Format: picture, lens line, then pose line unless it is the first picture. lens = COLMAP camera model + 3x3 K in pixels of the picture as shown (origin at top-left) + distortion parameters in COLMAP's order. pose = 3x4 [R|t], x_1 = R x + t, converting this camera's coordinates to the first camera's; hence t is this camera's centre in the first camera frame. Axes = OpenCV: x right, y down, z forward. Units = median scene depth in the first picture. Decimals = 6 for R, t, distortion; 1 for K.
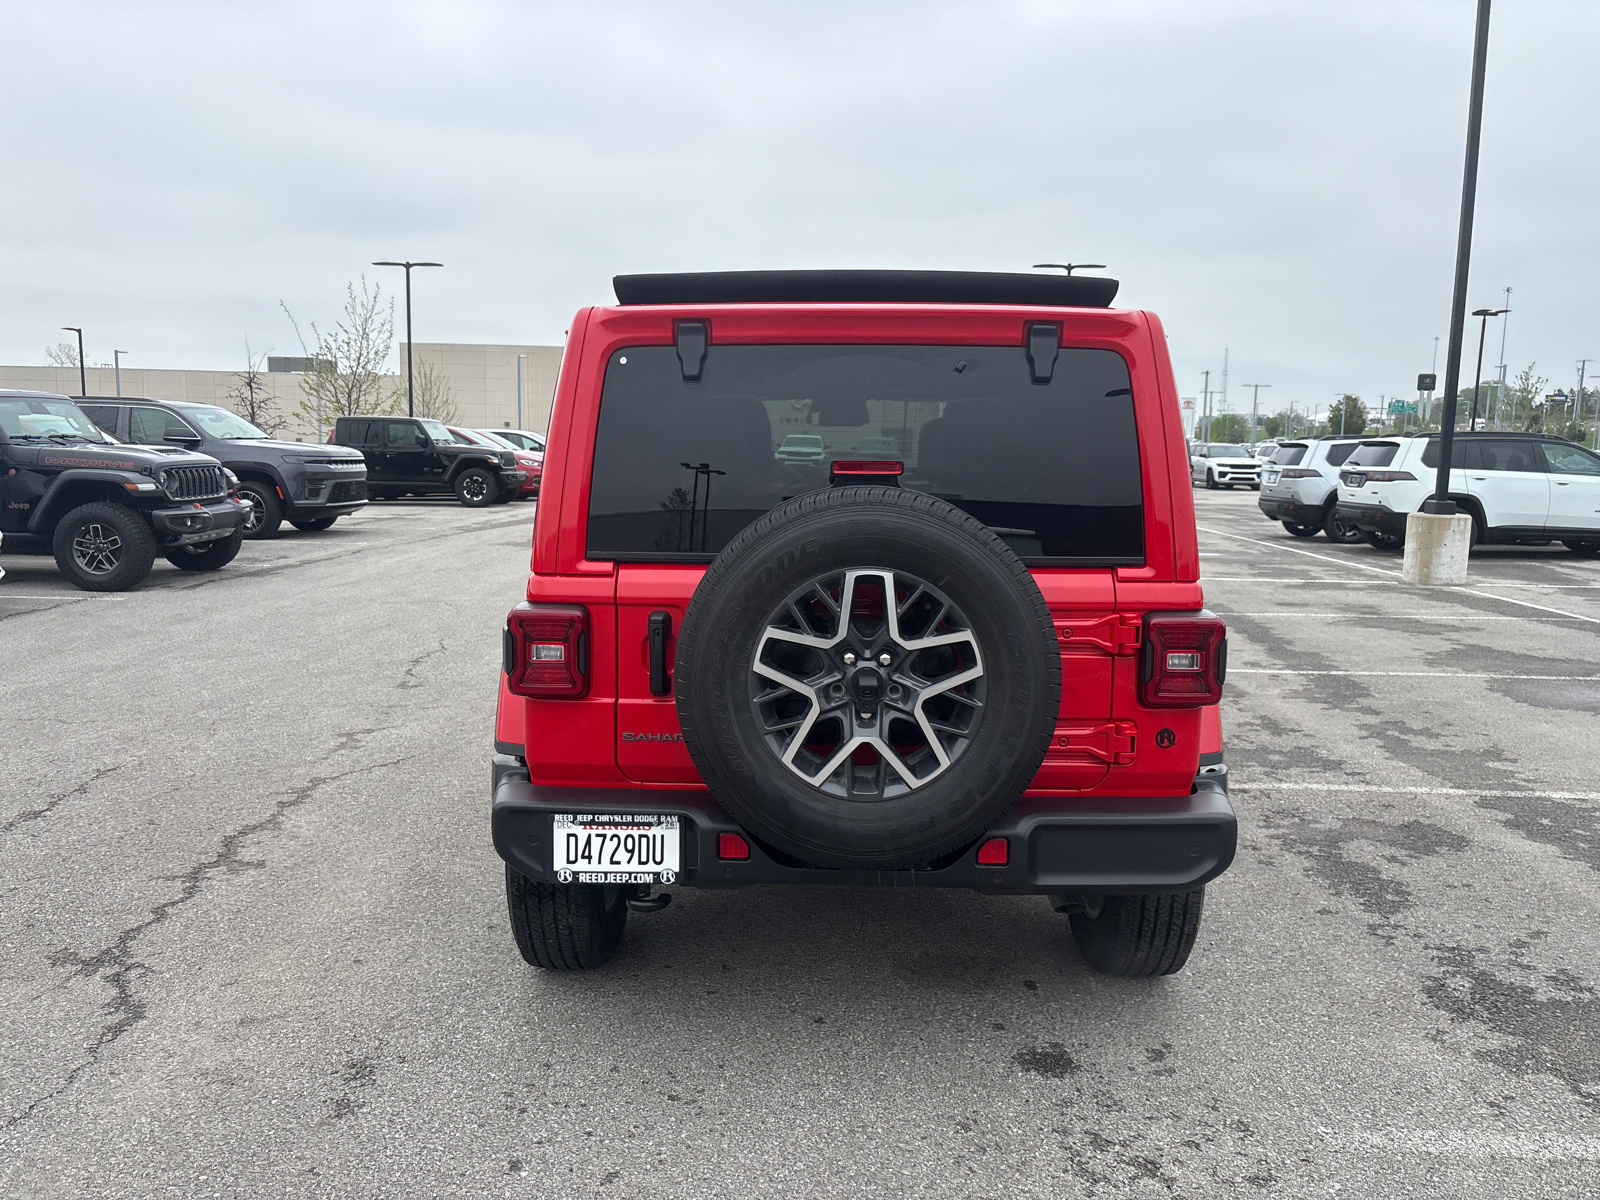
lens RADIAL K [[1211.3, 0, 792.3], [0, 1211.3, 589.9], [0, 0, 1]] dist [0.046681, -0.049692]
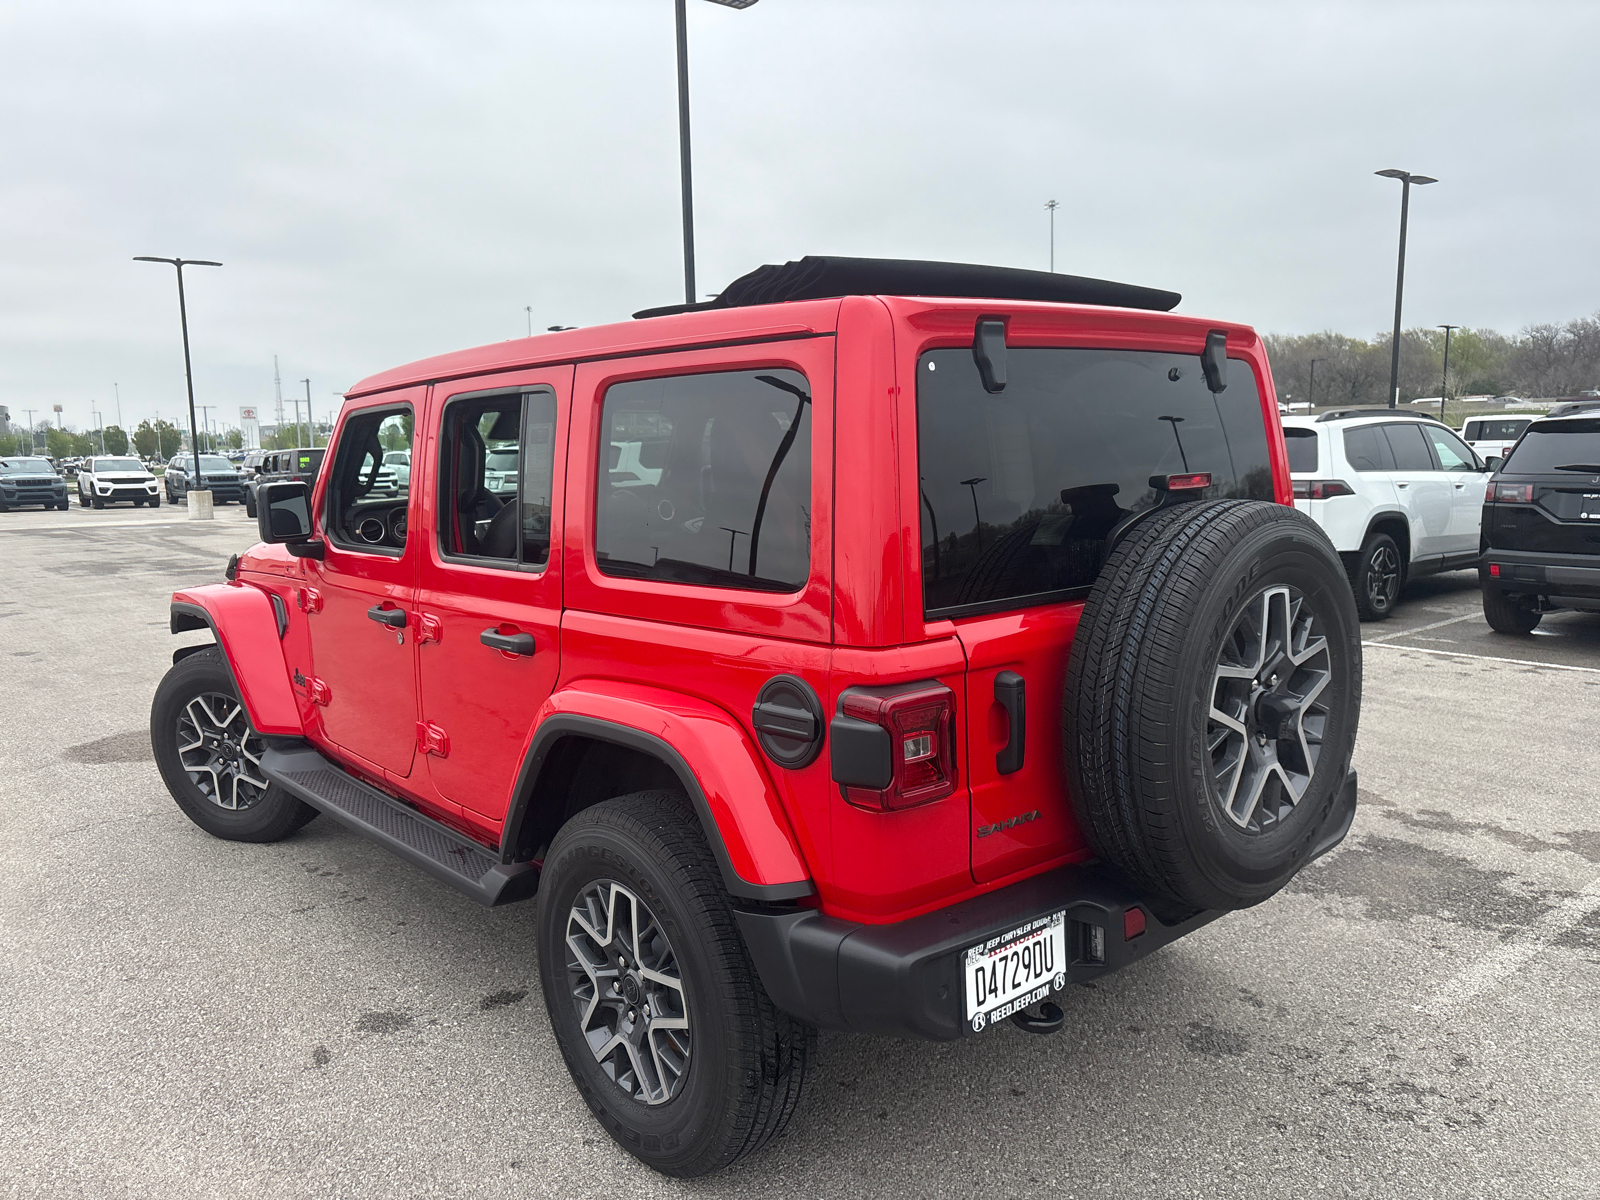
lens RADIAL K [[1211.5, 0, 798.4], [0, 1211.5, 618.5], [0, 0, 1]] dist [0.012823, 0.006467]
pose [[0.743210, -0.128183, 0.656664, -0.621108], [0.117117, 0.991247, 0.060943, -0.069946], [-0.658728, 0.031613, 0.751717, 0.394312]]
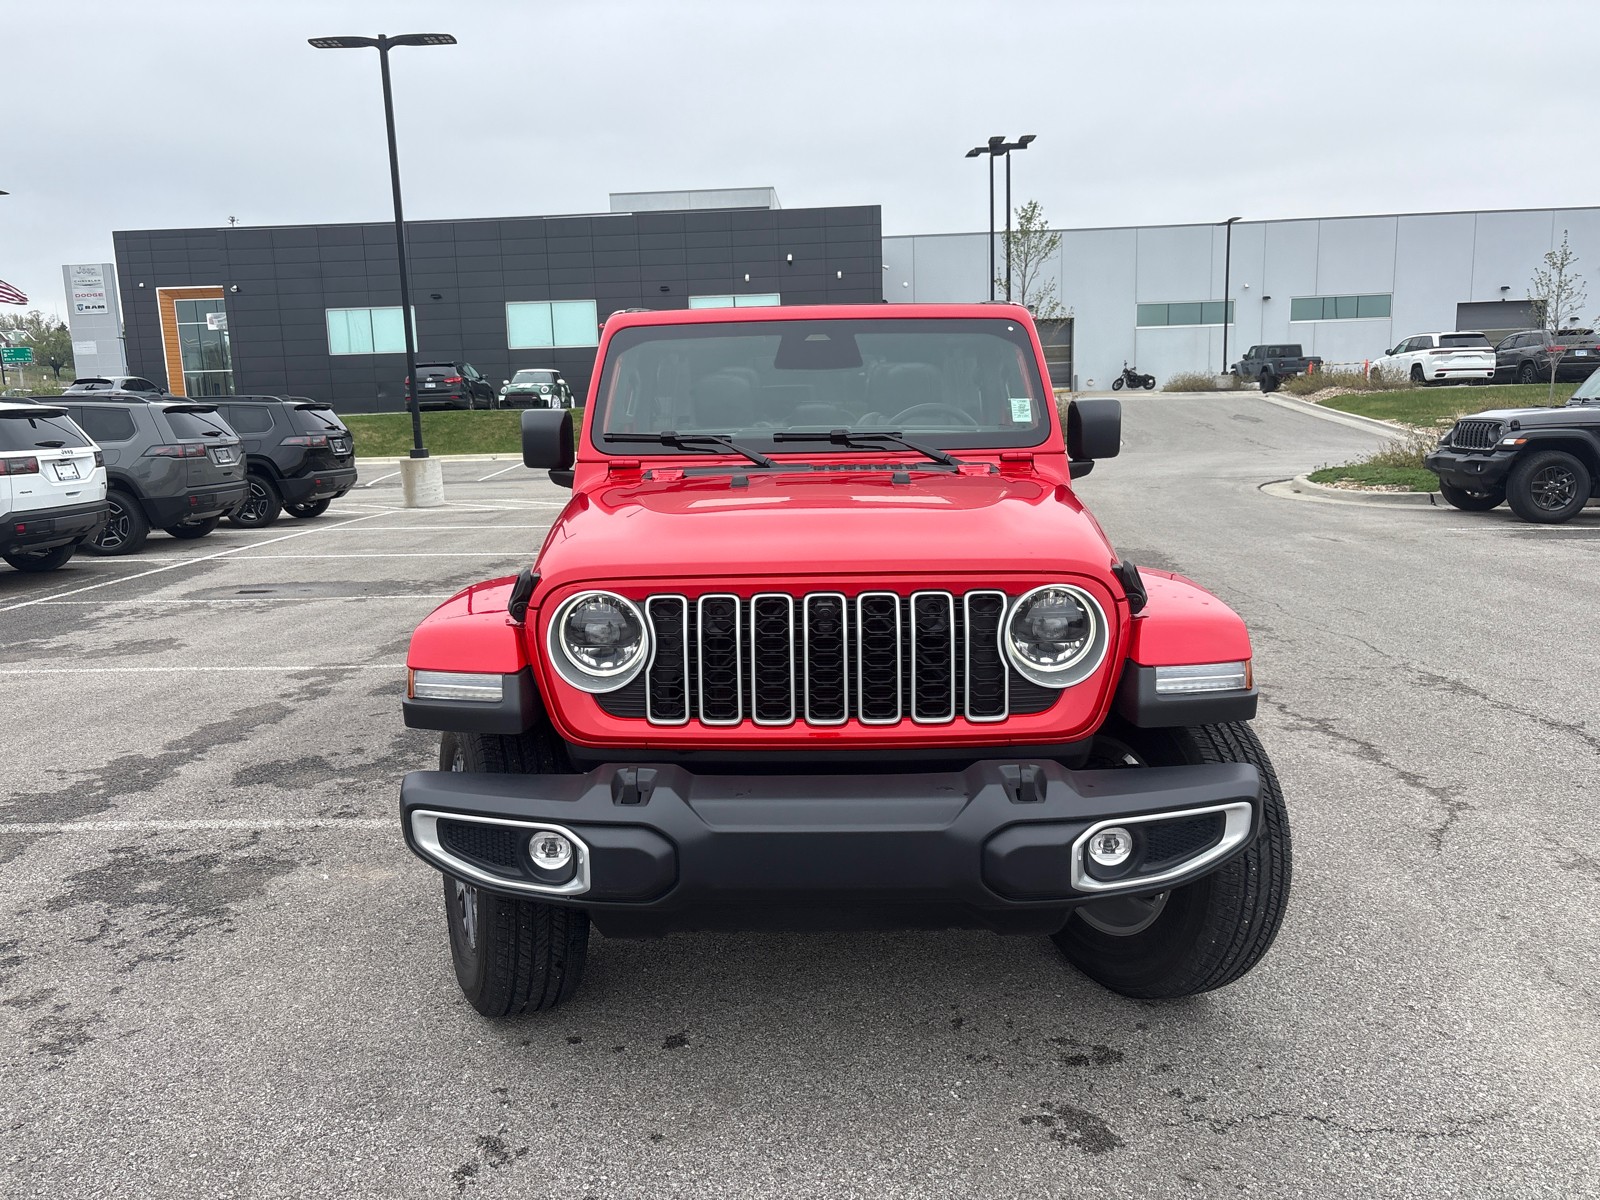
lens RADIAL K [[1206.0, 0, 761.8], [0, 1206.0, 609.3], [0, 0, 1]] dist [0.028098, -0.000891]
pose [[-0.999602, 0.006939, 0.027344, 0.083814], [0.014686, 0.955576, 0.294377, -0.340081], [-0.024086, 0.294662, -0.955298, 2.773546]]
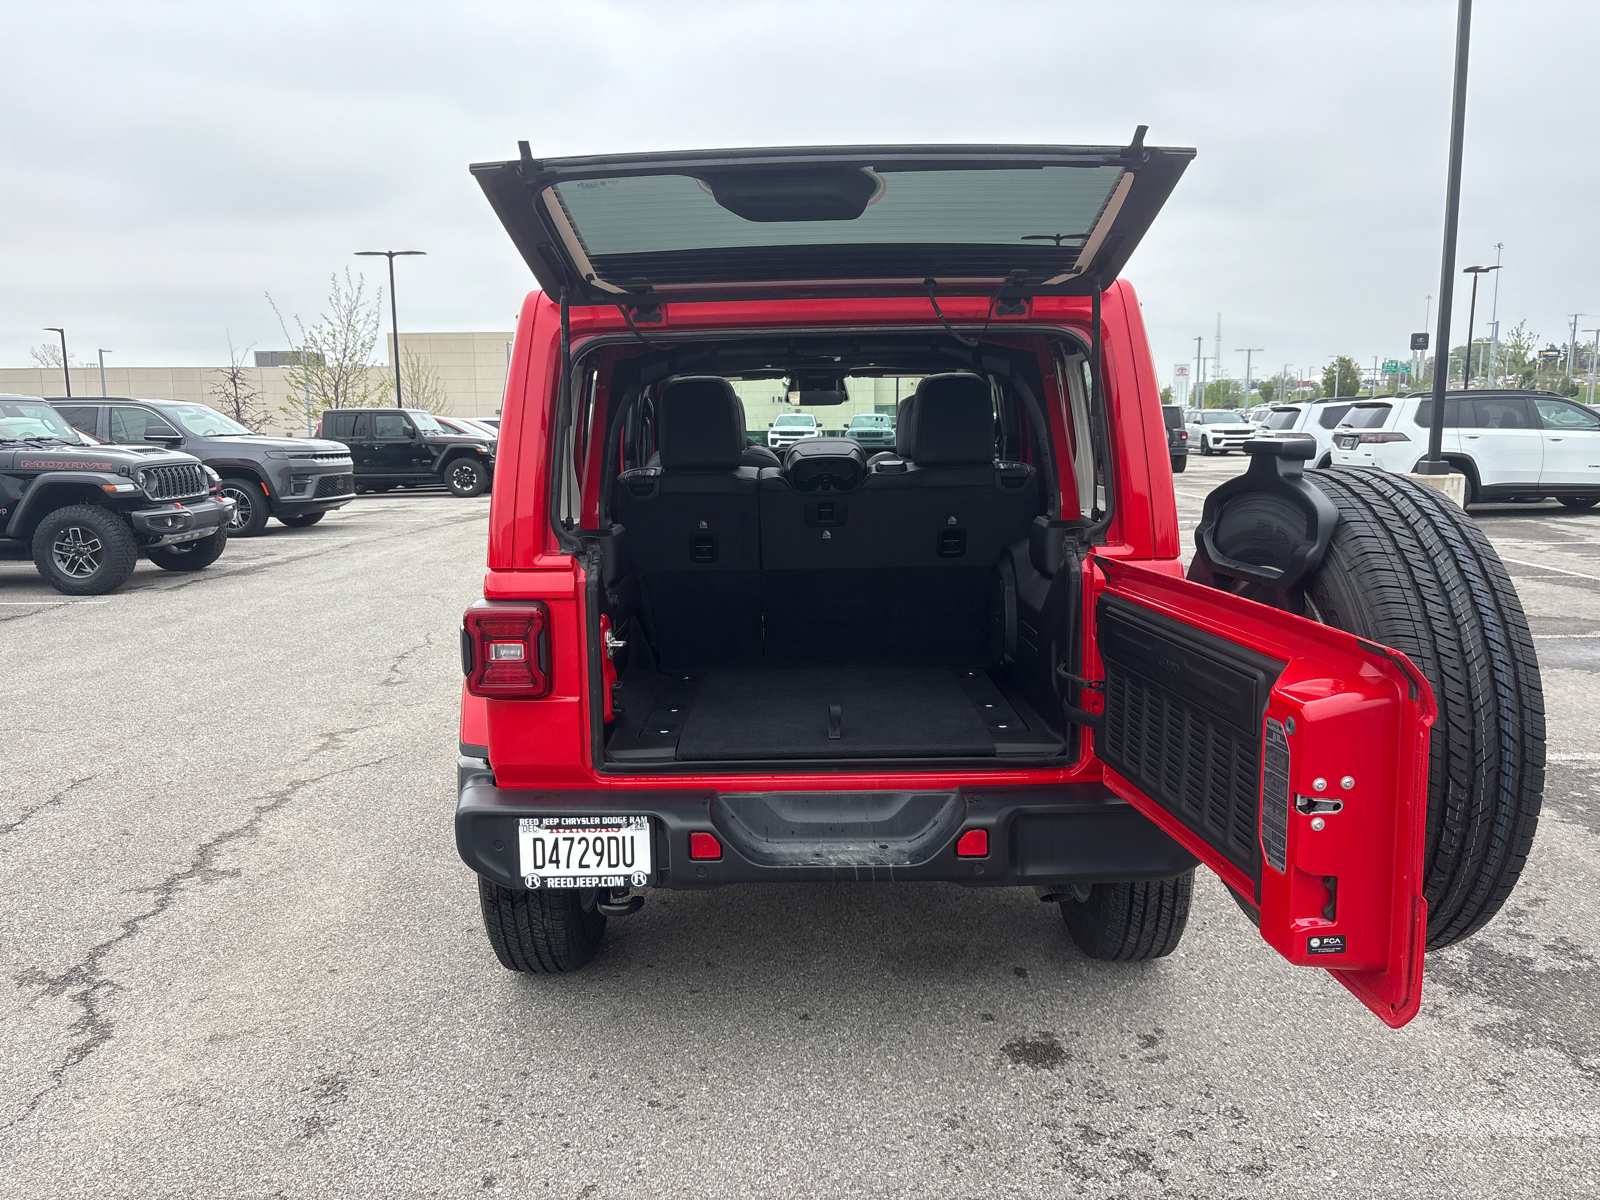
lens RADIAL K [[1210.5, 0, 800.0], [0, 1210.5, 600.0], [0, 0, 1]] dist [0.046988, -0.050859]
pose [[0.999474, -0.031838, 0.006205, 0.021886], [0.031672, 0.999178, 0.025297, -0.005227], [-0.007005, -0.025087, 0.999661, 0.030987]]
